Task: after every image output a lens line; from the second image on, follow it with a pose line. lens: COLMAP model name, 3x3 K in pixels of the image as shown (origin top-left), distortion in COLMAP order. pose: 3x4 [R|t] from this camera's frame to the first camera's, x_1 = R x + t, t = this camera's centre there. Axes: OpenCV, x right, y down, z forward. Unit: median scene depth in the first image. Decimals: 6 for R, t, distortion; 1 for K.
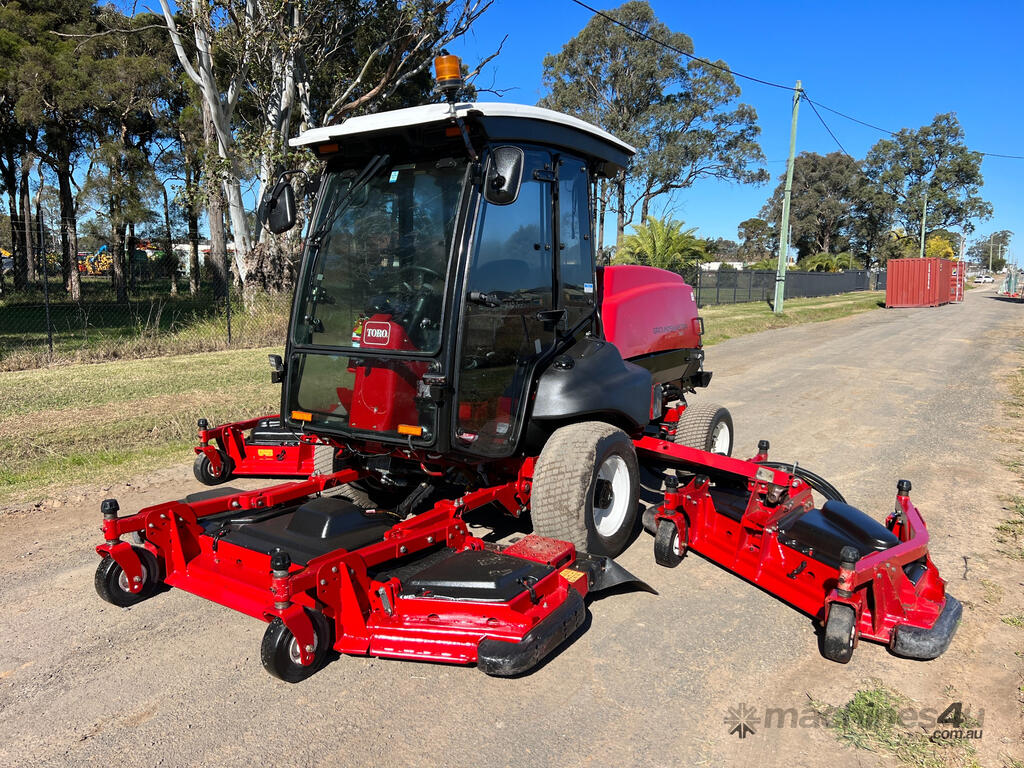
lens RADIAL K [[772.2, 0, 512.0], [0, 772.2, 384.0], [0, 0, 1]] dist [0.057788, -0.070729]
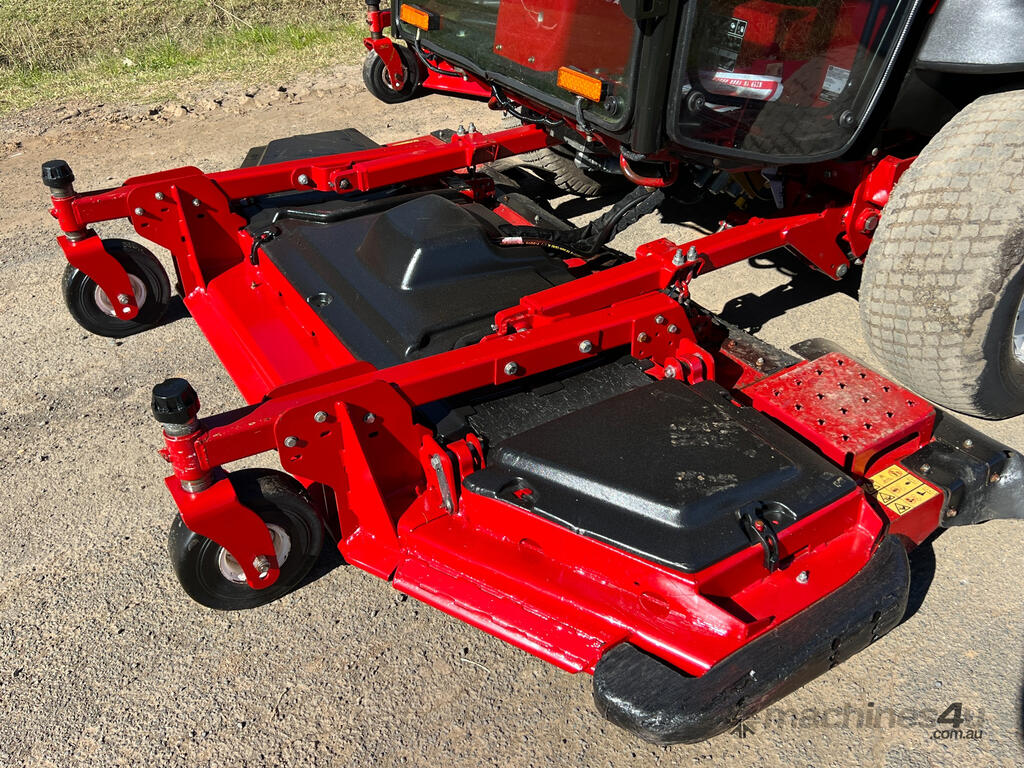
lens RADIAL K [[895.2, 0, 512.0], [0, 895.2, 384.0], [0, 0, 1]] dist [0.103787, -0.196485]
pose [[0.905645, 0.223272, -0.360495, 0.045145], [-0.035776, 0.887352, 0.459703, -0.018581], [0.422525, -0.403430, 0.811614, 0.490693]]
